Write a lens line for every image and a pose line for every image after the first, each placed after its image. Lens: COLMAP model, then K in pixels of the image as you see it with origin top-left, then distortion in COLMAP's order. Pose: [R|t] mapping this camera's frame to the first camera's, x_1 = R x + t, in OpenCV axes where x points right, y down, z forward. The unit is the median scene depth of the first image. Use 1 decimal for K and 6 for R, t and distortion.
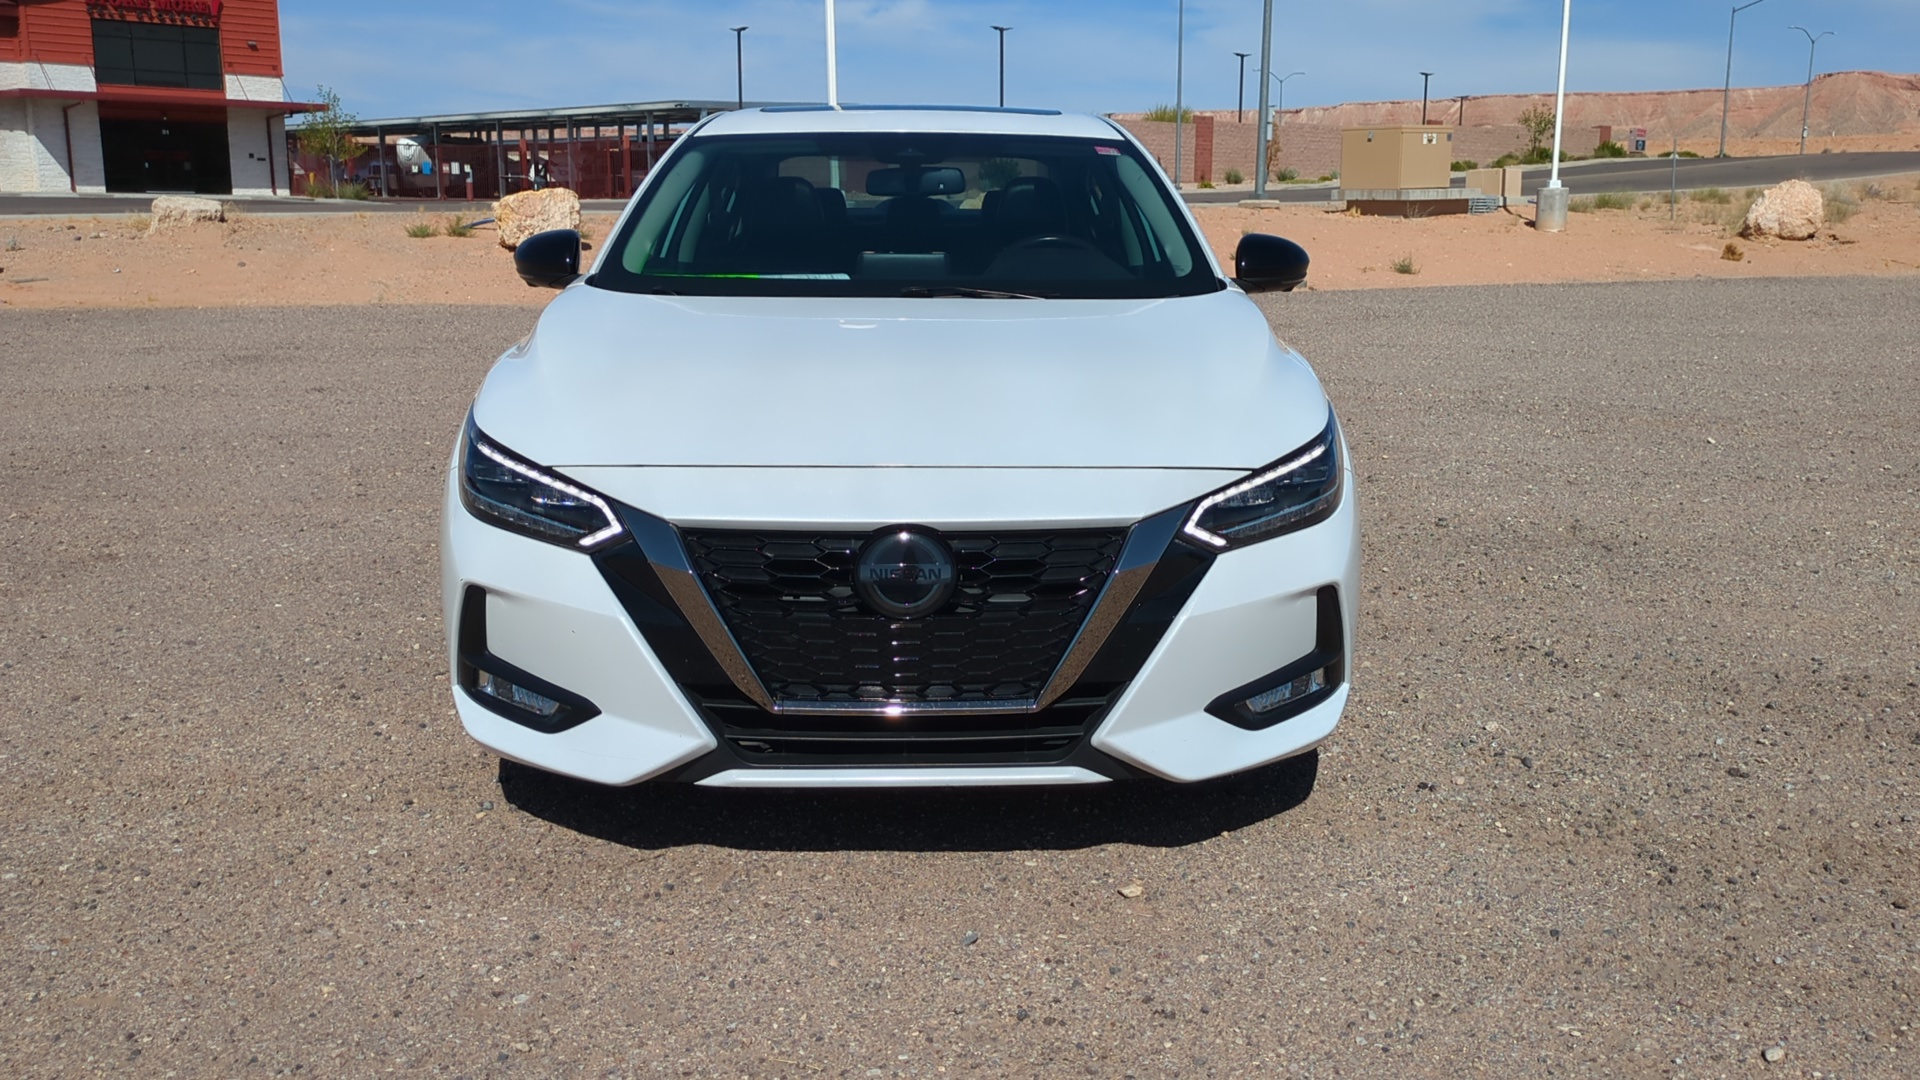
lens RADIAL K [[1652.6, 0, 974.8], [0, 1652.6, 543.7], [0, 0, 1]] dist [0.061013, -0.074039]
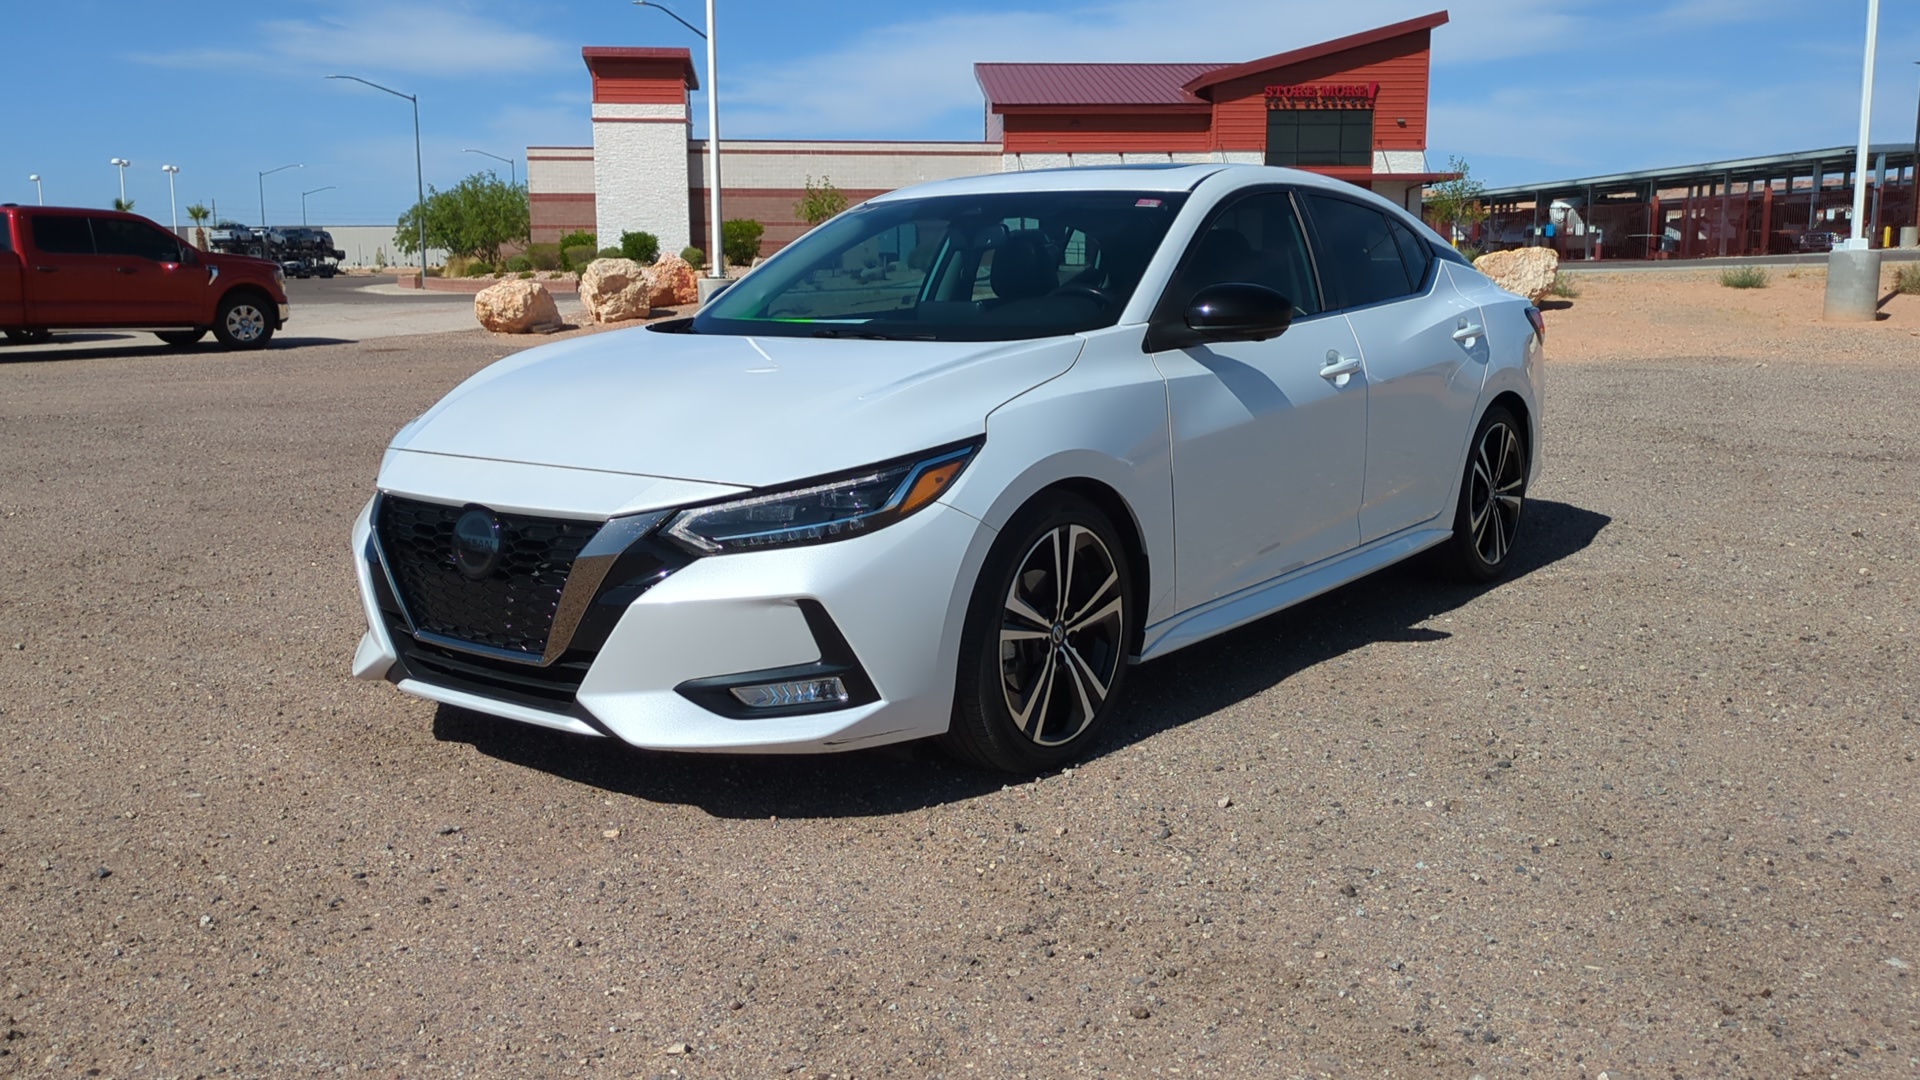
lens RADIAL K [[1652.6, 0, 961.3], [0, 1652.6, 536.0], [0, 0, 1]] dist [0.061013, -0.074039]
pose [[0.770811, 0.089465, -0.630751, 0.494256], [-0.115245, 0.993337, 0.000059, -0.014122], [0.626554, 0.072646, 0.775985, 0.110316]]
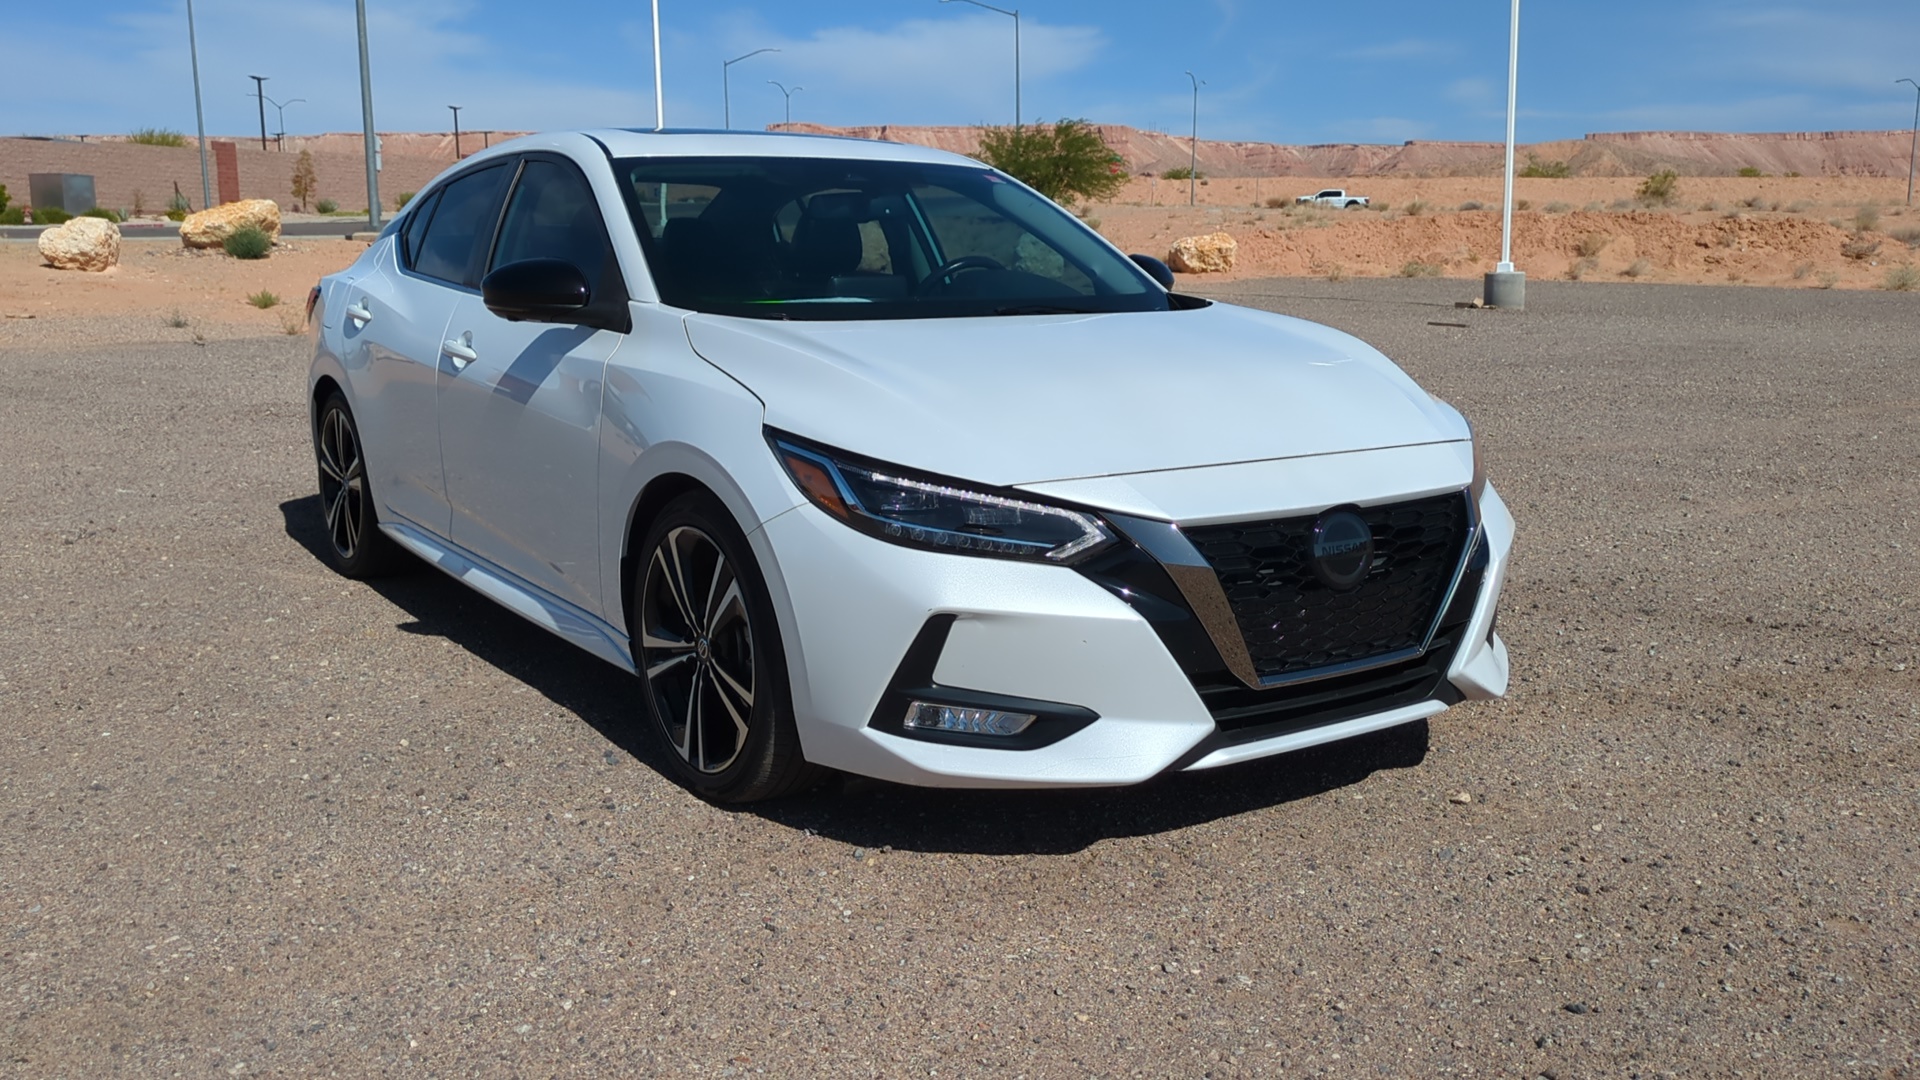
lens RADIAL K [[1652.6, 0, 997.2], [0, 1652.6, 518.4], [0, 0, 1]] dist [0.061013, -0.074039]
pose [[0.834202, -0.093226, 0.543522, -0.398120], [0.112004, 0.993707, -0.001462, -0.012352], [-0.539965, 0.062096, 0.839394, 0.082176]]
